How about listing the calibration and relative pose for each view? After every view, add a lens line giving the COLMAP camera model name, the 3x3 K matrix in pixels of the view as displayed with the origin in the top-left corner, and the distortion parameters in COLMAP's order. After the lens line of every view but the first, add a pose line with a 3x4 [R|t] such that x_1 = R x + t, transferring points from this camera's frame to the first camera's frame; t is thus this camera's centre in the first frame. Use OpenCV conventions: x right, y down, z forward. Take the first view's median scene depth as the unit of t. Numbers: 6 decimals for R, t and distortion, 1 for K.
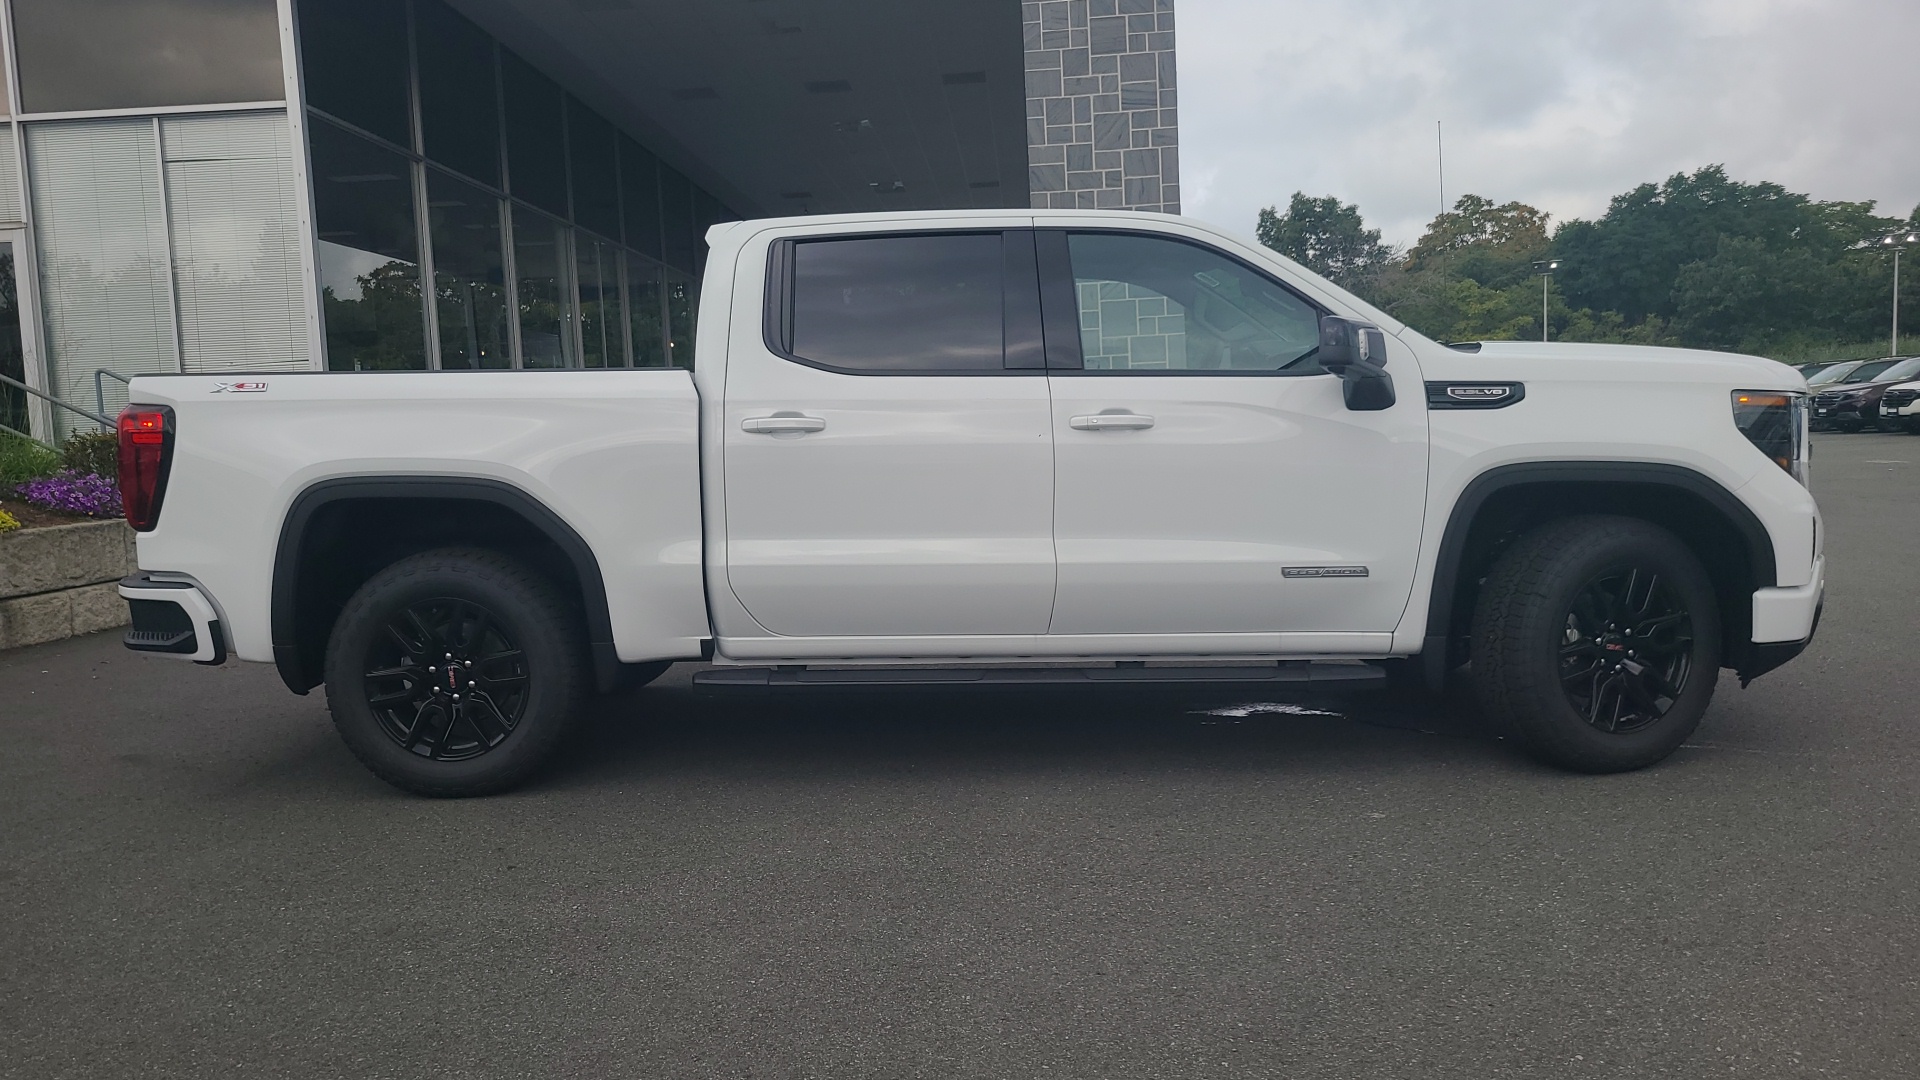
lens RADIAL K [[1441.8, 0, 917.5], [0, 1441.8, 529.6], [0, 0, 1]] dist [0.049478, -0.034434]
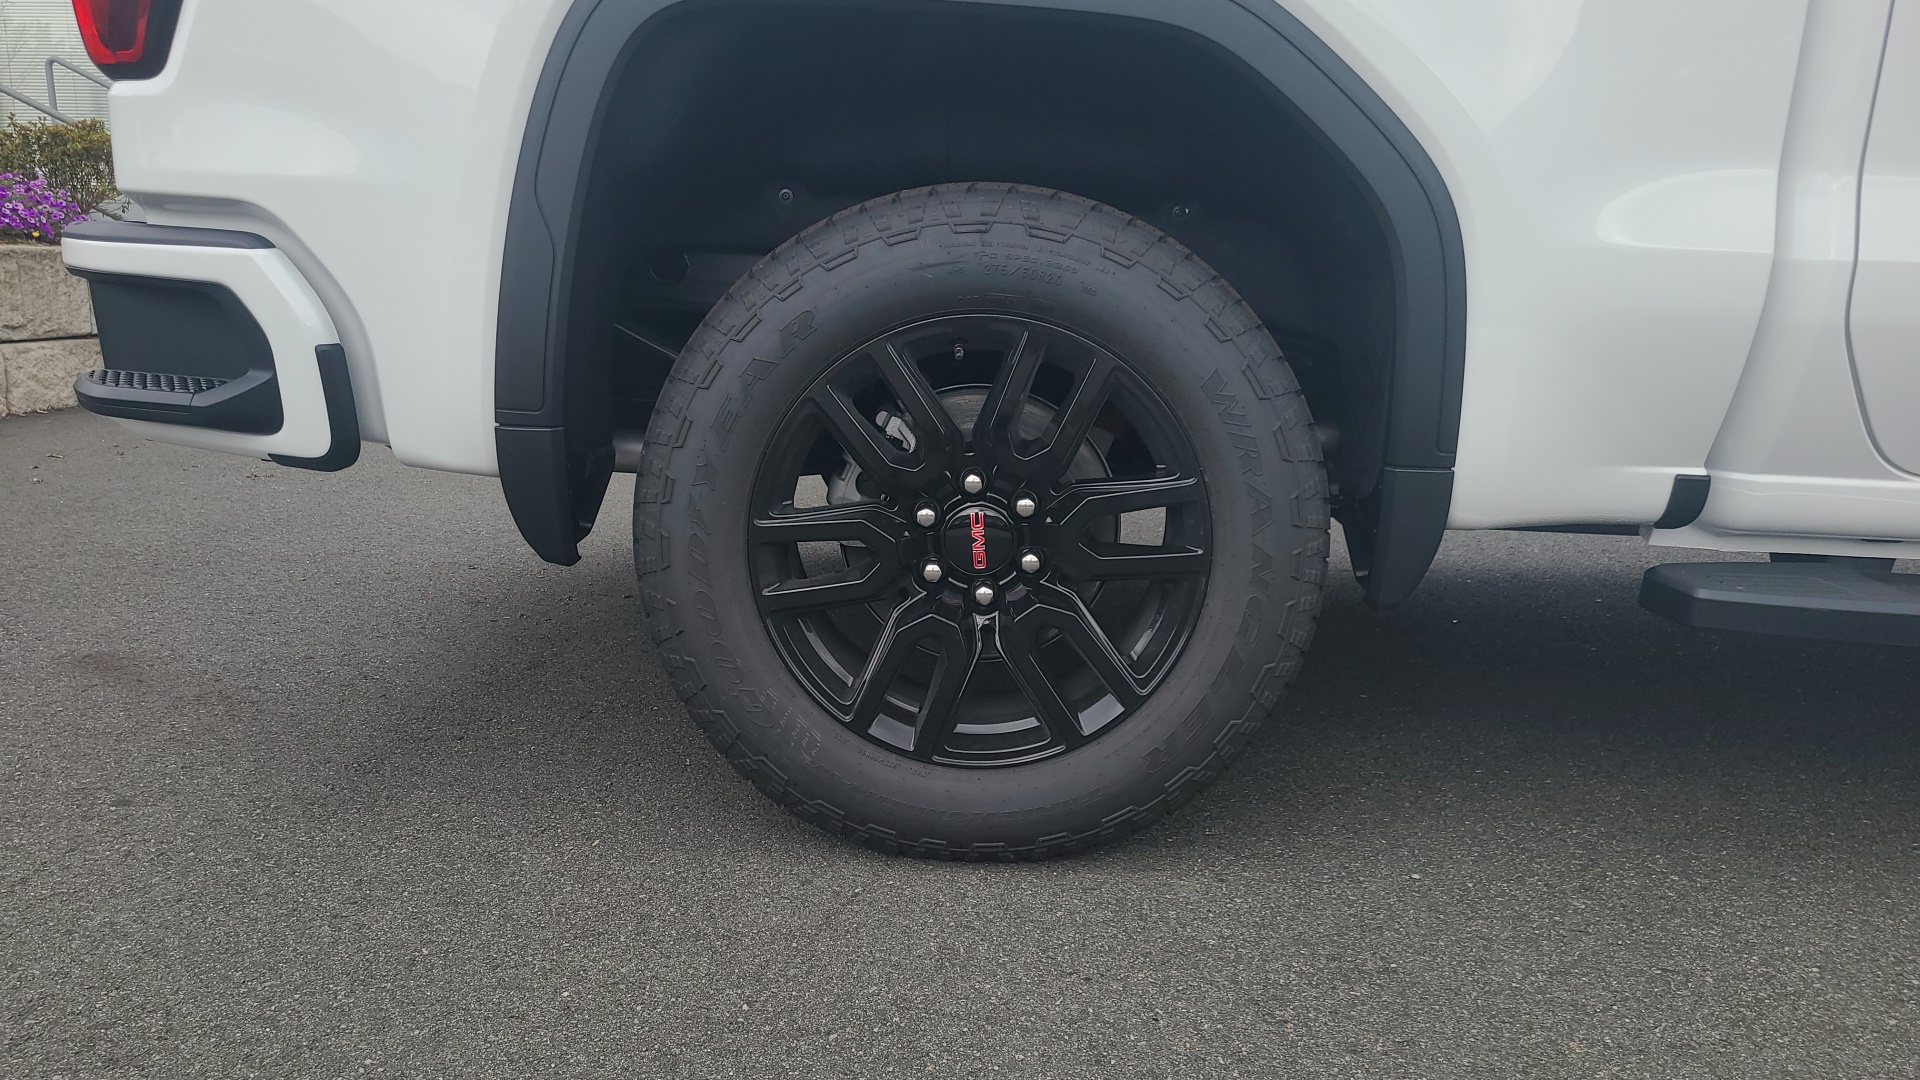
lens RADIAL K [[1474.0, 0, 920.6], [0, 1474.0, 539.0], [0, 0, 1]] dist [0.041382, -0.039786]
pose [[0.998454, 0.053857, 0.013748, -0.340523], [-0.055051, 0.992326, 0.110719, 0.061035], [-0.007680, -0.111305, 0.993757, 0.631858]]
